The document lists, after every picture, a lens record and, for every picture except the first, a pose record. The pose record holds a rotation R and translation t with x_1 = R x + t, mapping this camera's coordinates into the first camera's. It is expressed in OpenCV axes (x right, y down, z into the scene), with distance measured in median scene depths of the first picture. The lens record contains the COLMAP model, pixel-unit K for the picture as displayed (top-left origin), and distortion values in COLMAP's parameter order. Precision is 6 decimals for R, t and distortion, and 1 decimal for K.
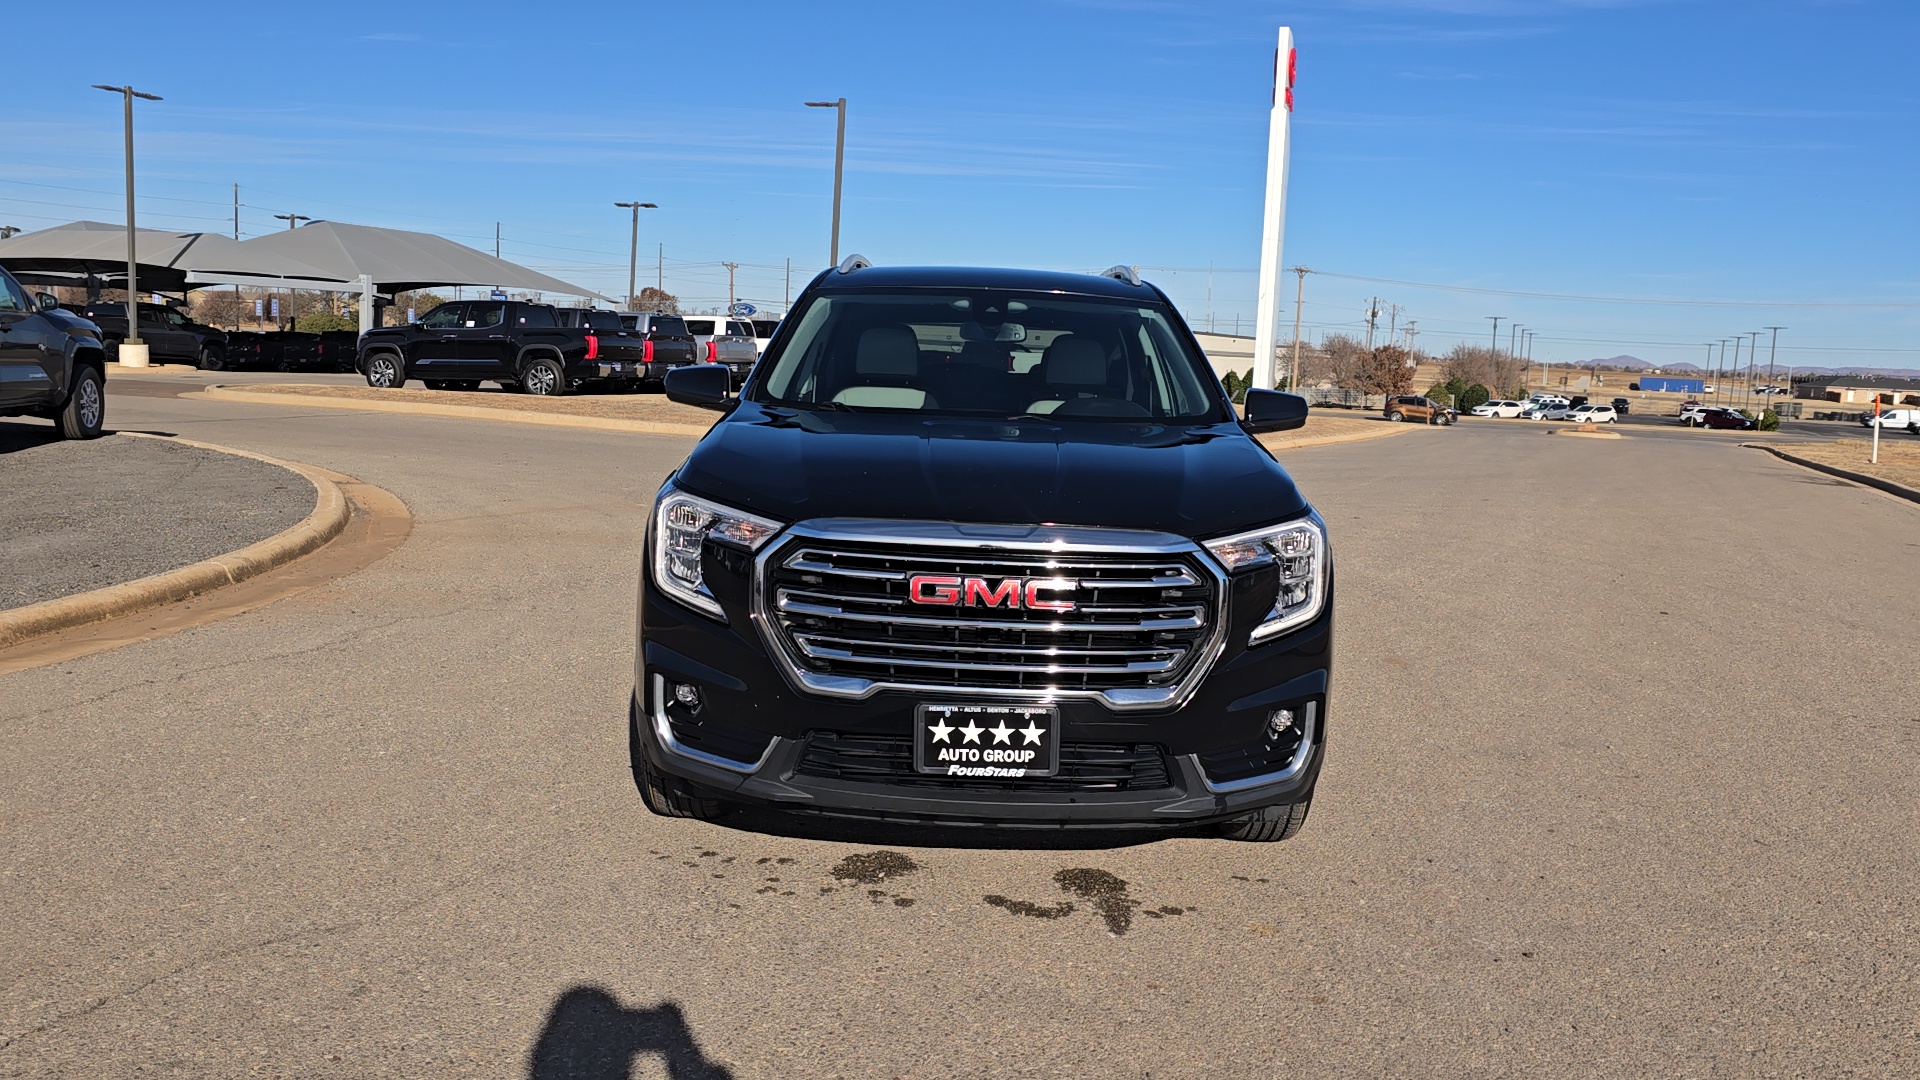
lens RADIAL K [[1582.3, 0, 957.8], [0, 1582.3, 539.1], [0, 0, 1]] dist [0.005877, -0.018782]
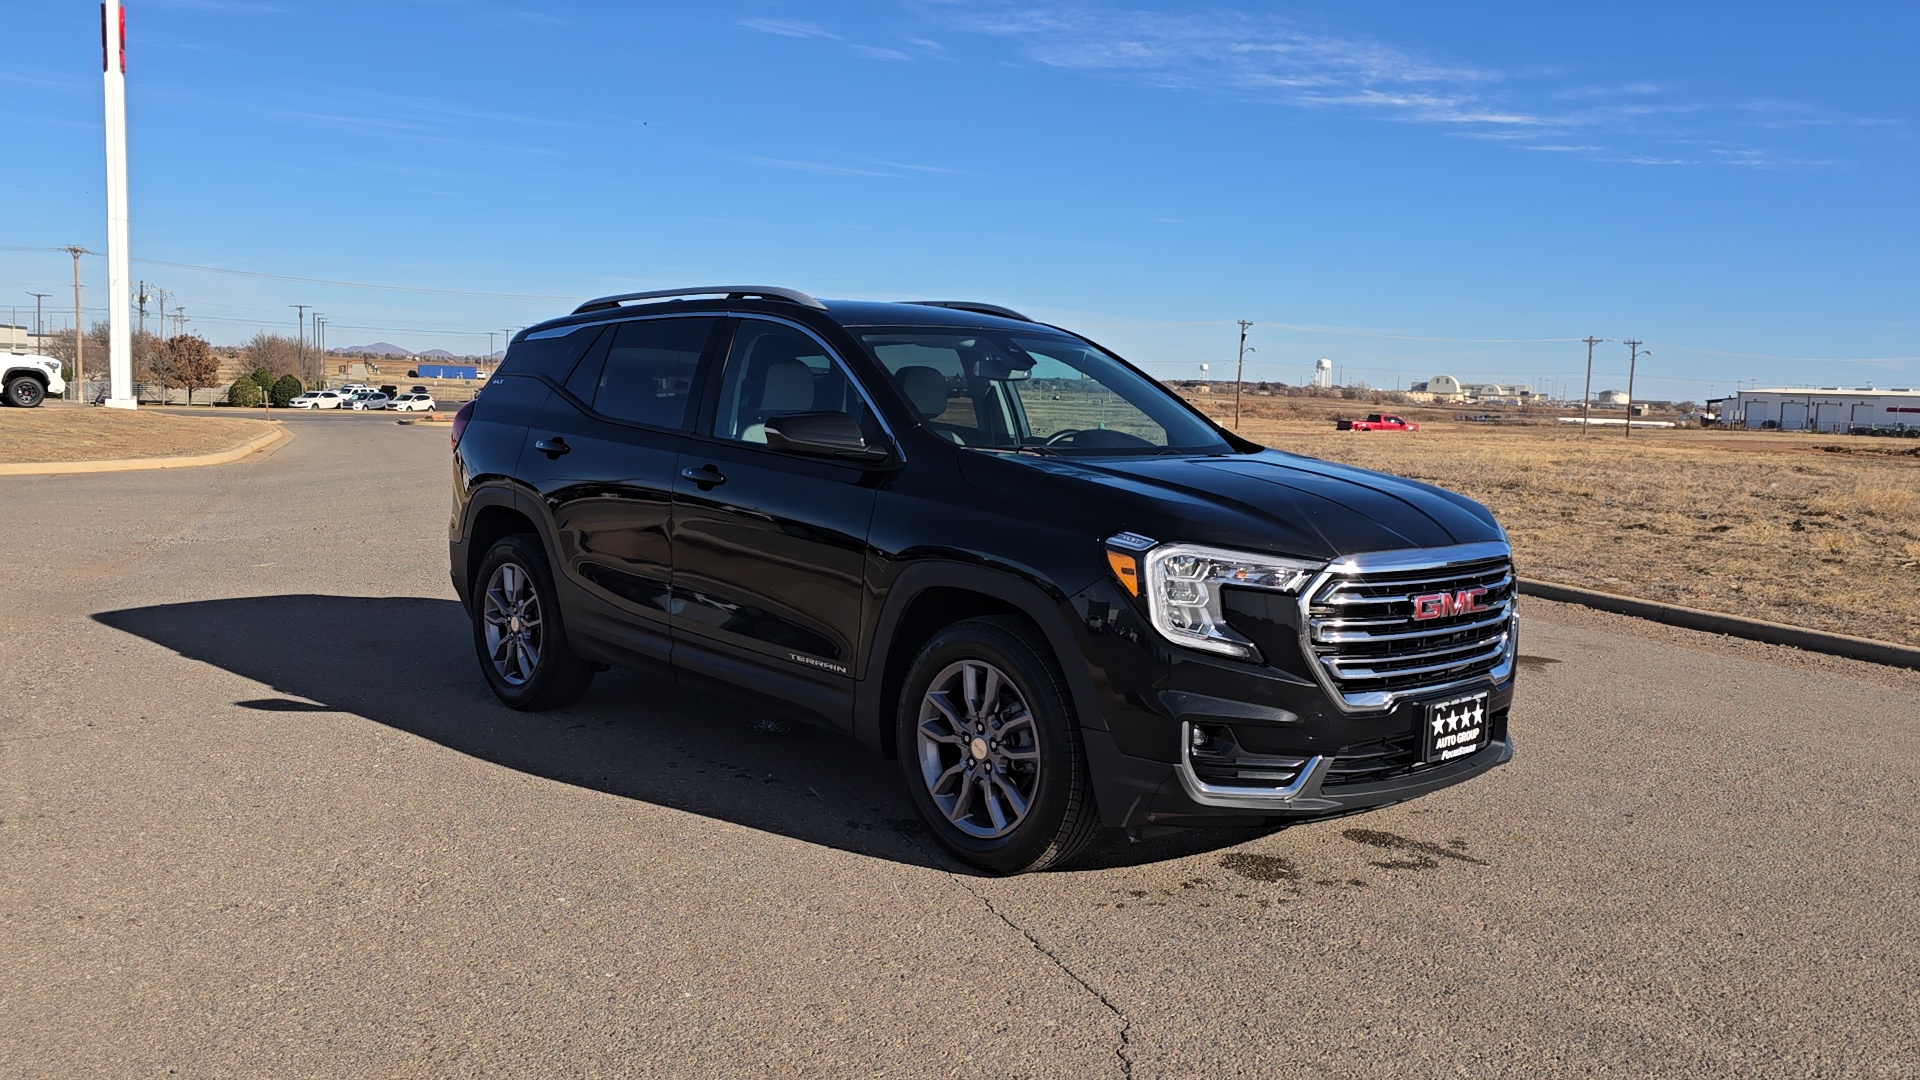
lens RADIAL K [[1582.3, 0, 963.9], [0, 1582.3, 550.1], [0, 0, 1]] dist [0.005877, -0.018782]
pose [[0.732362, -0.091236, 0.674776, -0.916279], [0.081267, 0.995611, 0.046414, -0.080462], [-0.676049, 0.020845, 0.736562, 0.311191]]
